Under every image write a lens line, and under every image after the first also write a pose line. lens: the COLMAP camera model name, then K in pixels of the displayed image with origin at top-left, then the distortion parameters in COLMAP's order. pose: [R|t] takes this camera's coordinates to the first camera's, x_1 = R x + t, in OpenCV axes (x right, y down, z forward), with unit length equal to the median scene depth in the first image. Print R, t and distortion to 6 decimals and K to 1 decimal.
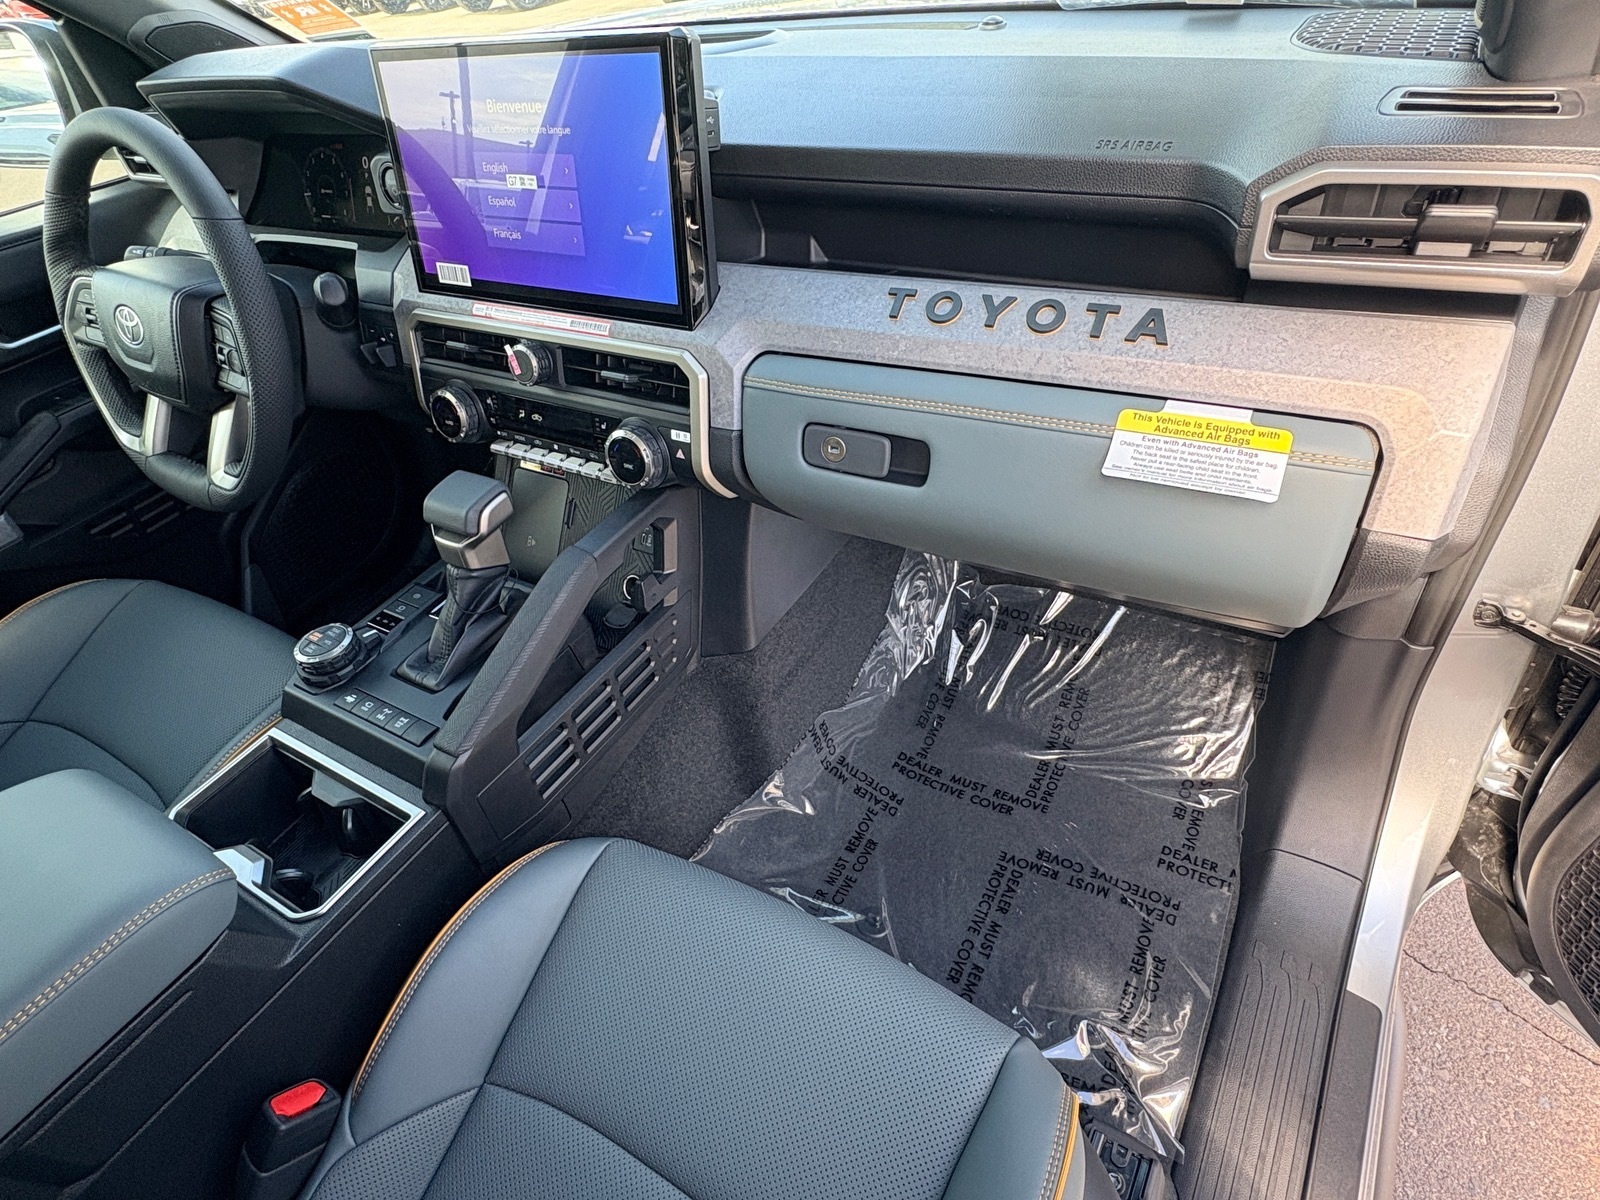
lens RADIAL K [[899.5, 0, 784.8], [0, 899.5, 590.1], [0, 0, 1]] dist [0.003243, 0.000820]
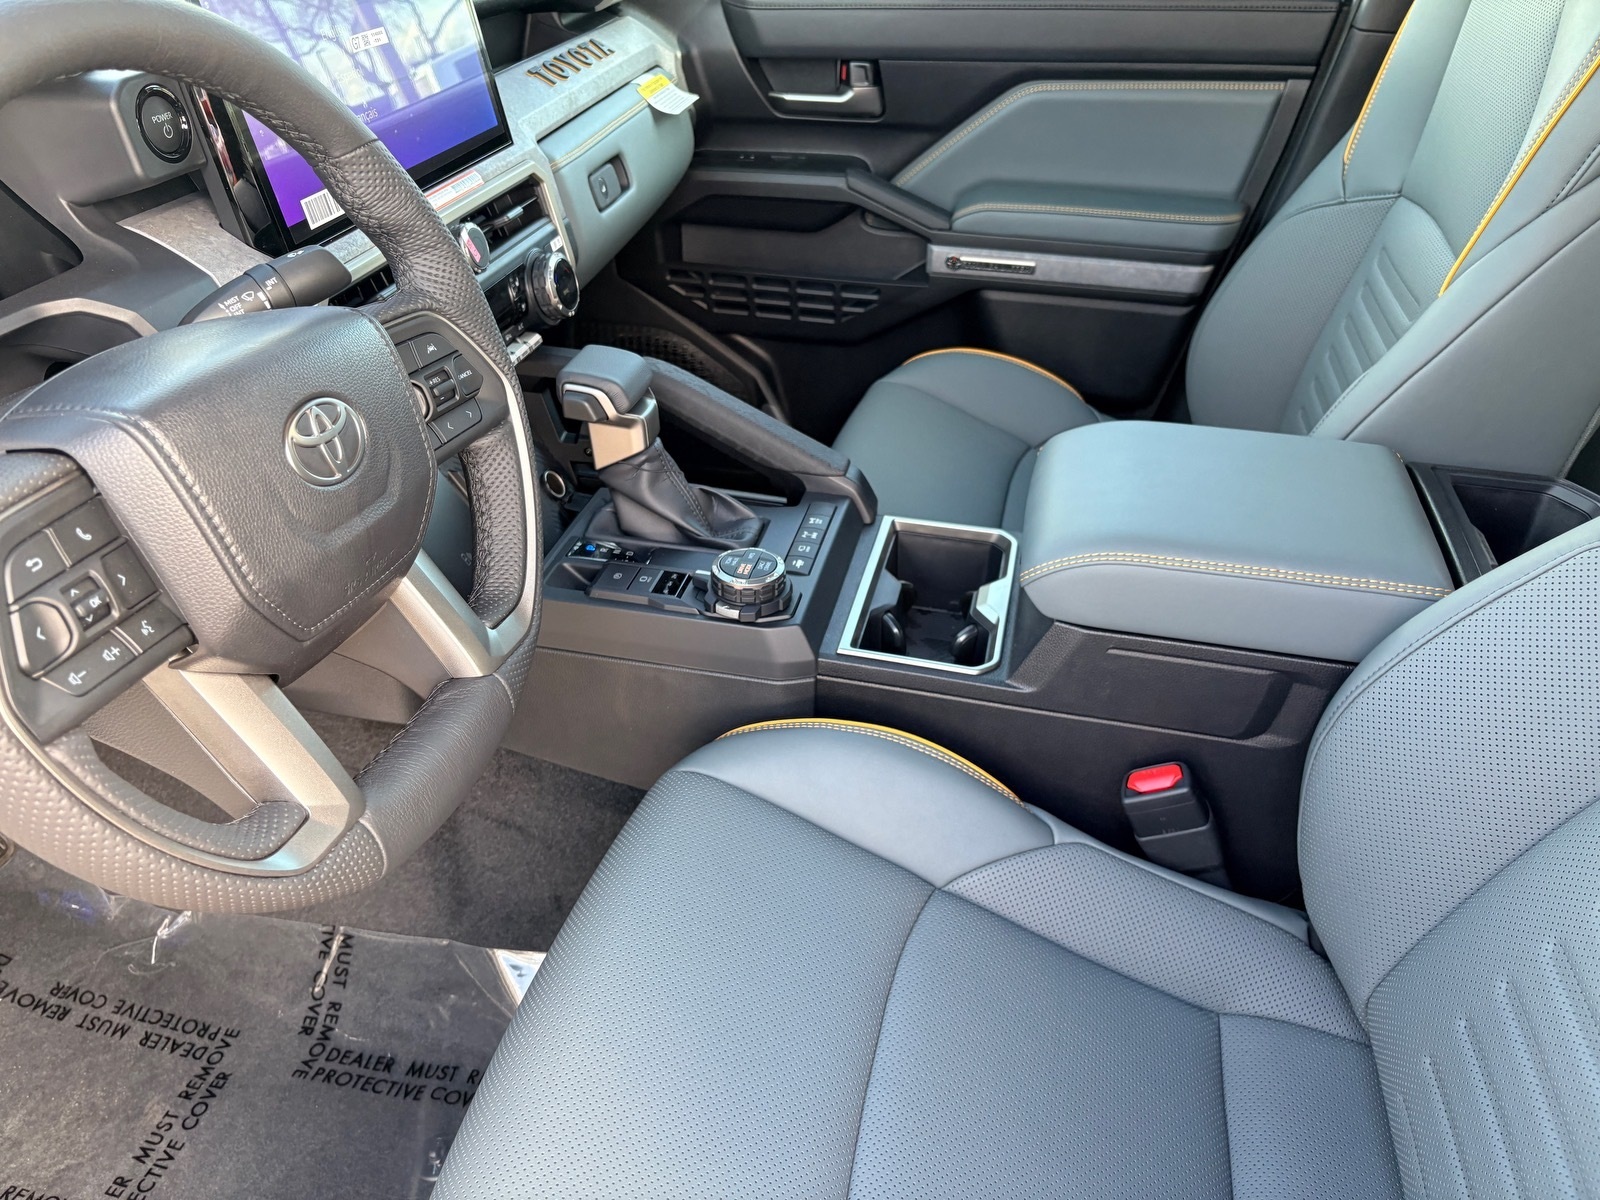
lens RADIAL K [[1219.1, 0, 800.0], [0, 1219.1, 600.0], [0, 0, 1]] dist [0.019611, -0.039691]
pose [[-0.325865, -0.409824, 0.851972, -1.487867], [0.616134, 0.591445, 0.520164, -0.462214], [-0.717071, 0.694432, 0.059776, 0.954958]]
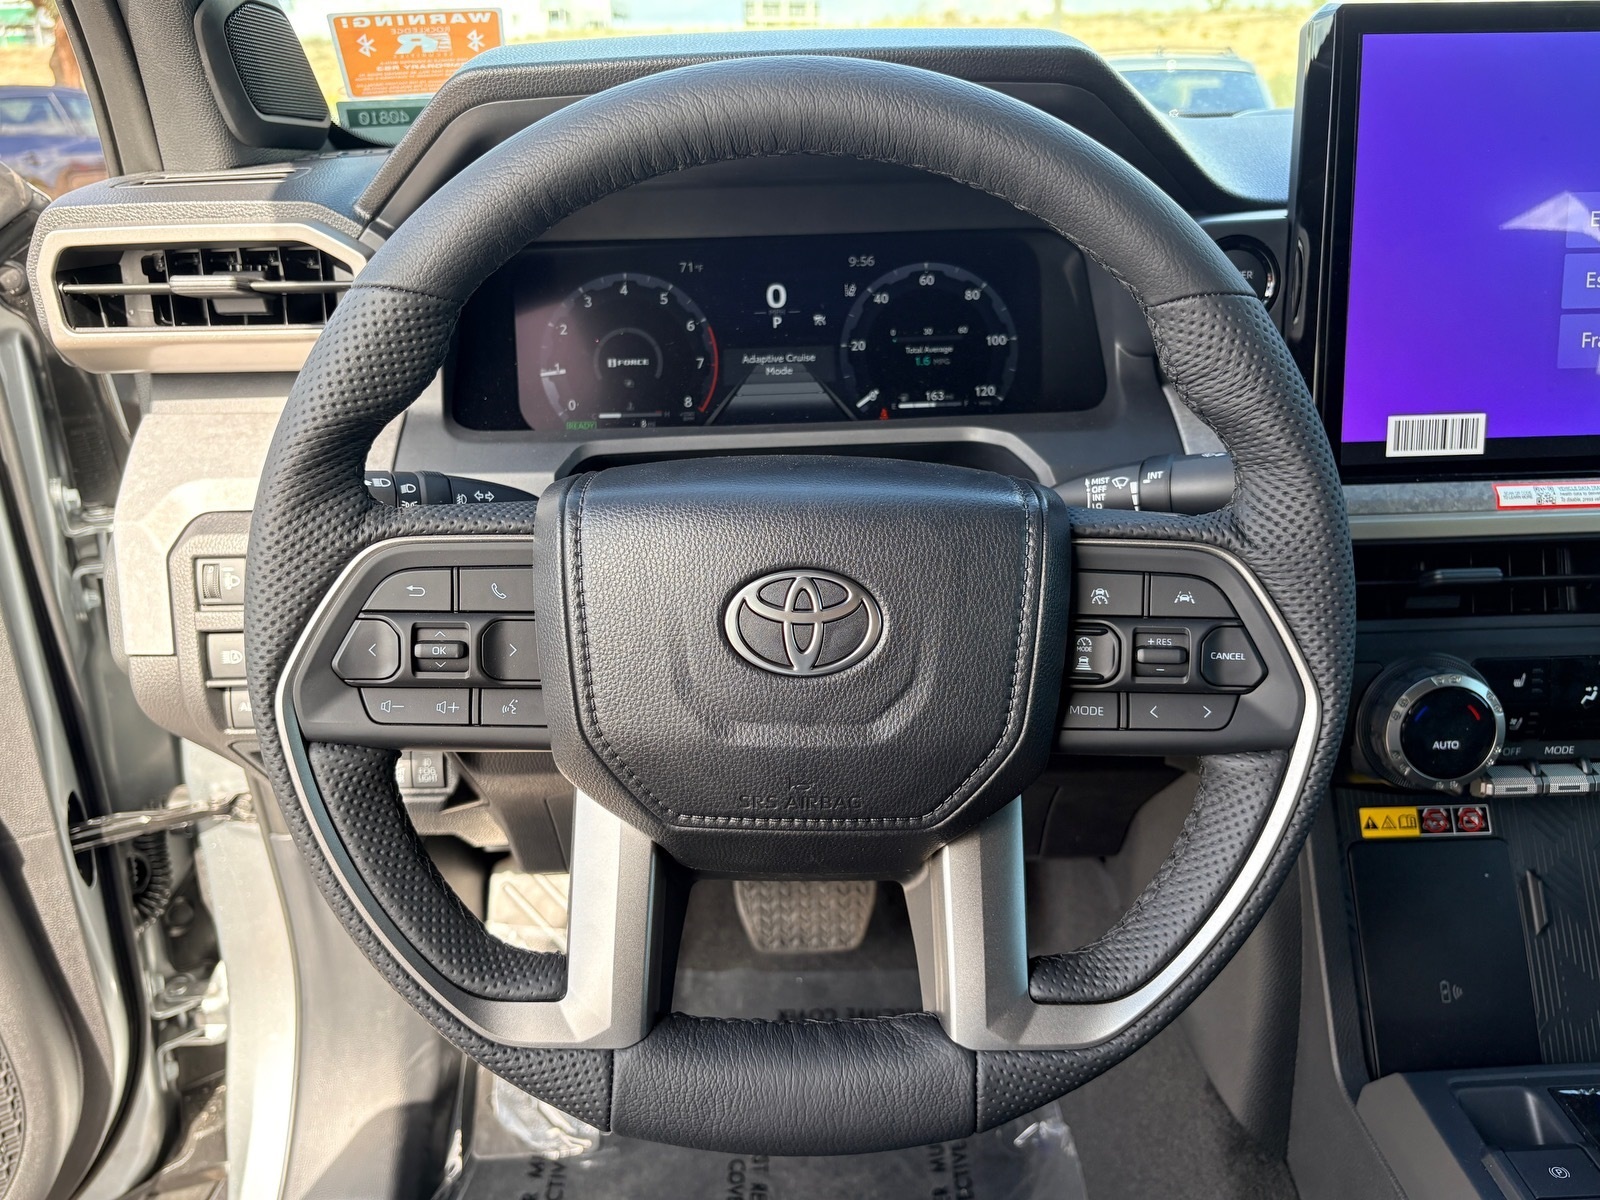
lens RADIAL K [[1262.7, 0, 813.8], [0, 1262.7, 604.4], [0, 0, 1]] dist [0.072555, -0.088625]
pose [[0.834054, -0.104385, 0.541717, -1.093684], [0.282299, 0.924395, -0.256518, -0.197964], [-0.473984, 0.366876, 0.800463, 0.686338]]
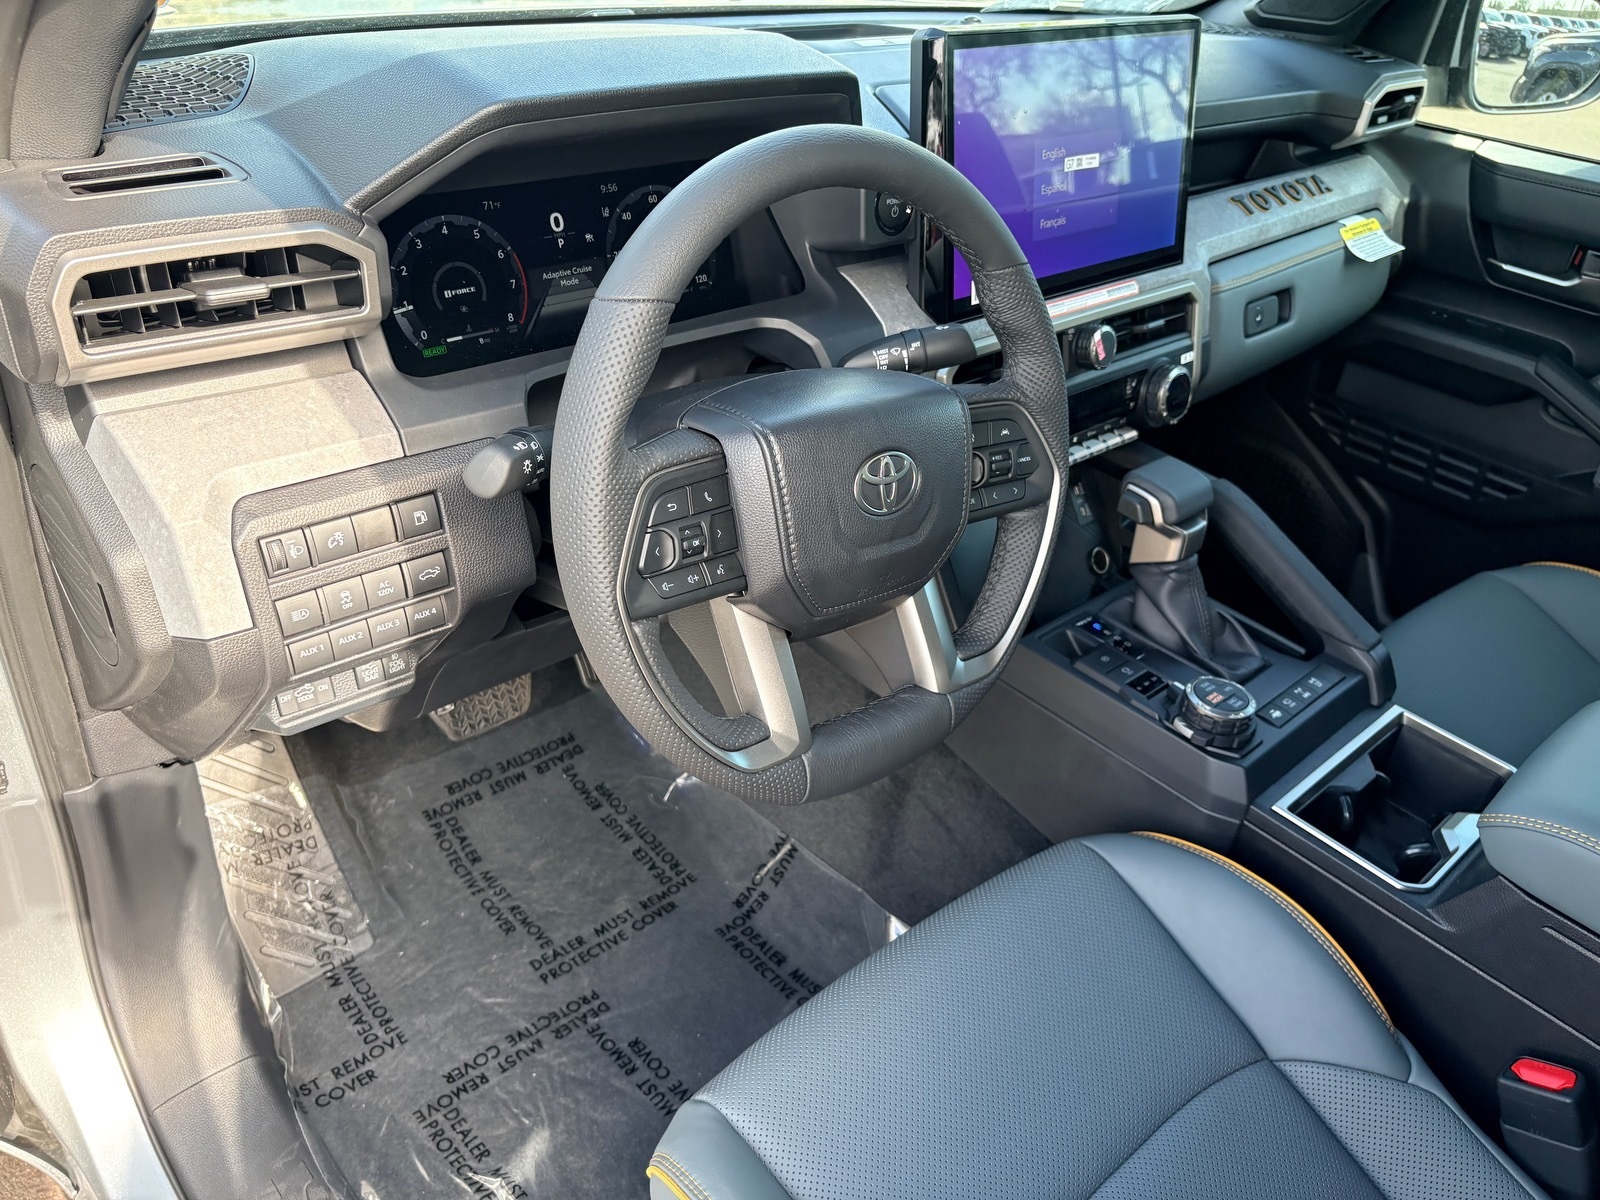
lens RADIAL K [[1219.1, 0, 800.0], [0, 1219.1, 600.0], [0, 0, 1]] dist [0.019611, -0.039691]
pose [[0.258650, -0.396994, 0.880622, -1.626776], [0.512098, 0.829348, 0.223469, -0.485166], [-0.819058, 0.393165, 0.417811, 0.836745]]
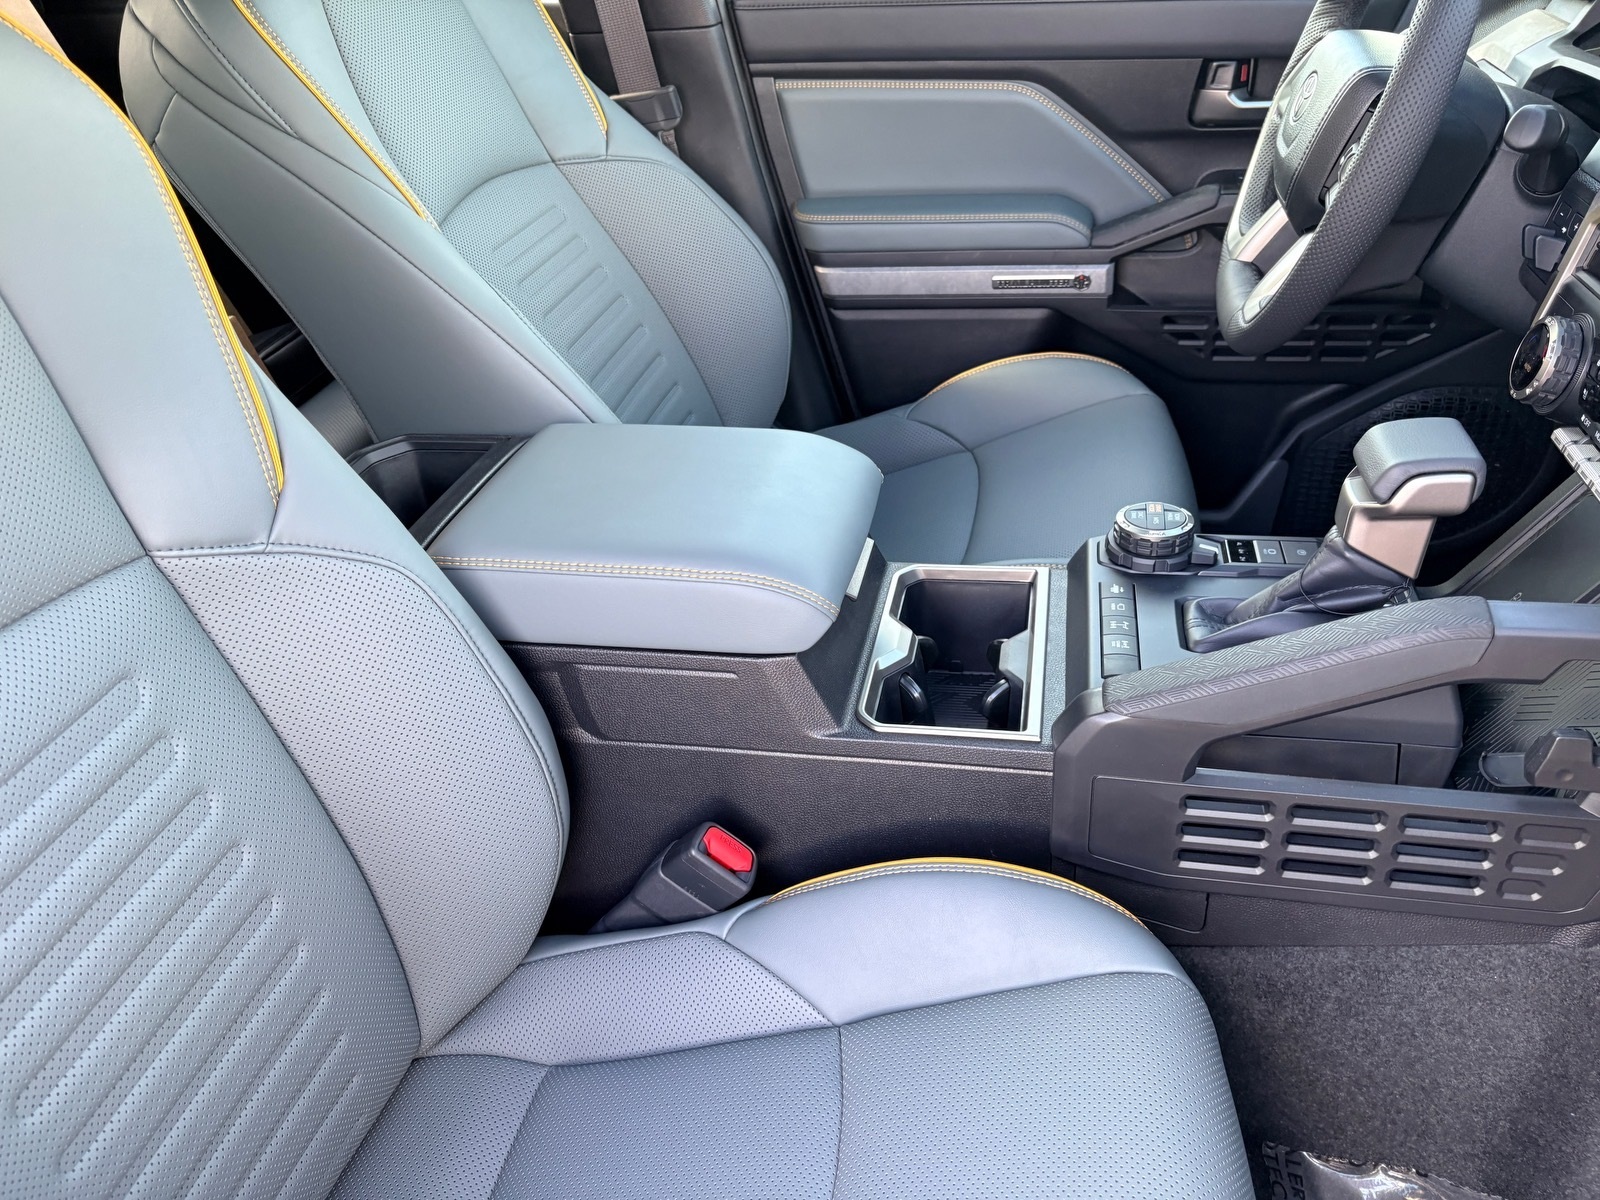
lens RADIAL K [[1258.9, 0, 799.7], [0, 1258.9, 595.8], [0, 0, 1]] dist [0.024401, -0.006960]
pose [[0.358835, 0.563926, -0.743791, 0.218659], [-0.580490, 0.758840, 0.295284, -0.034904], [0.730937, 0.325805, 0.599652, 0.165997]]
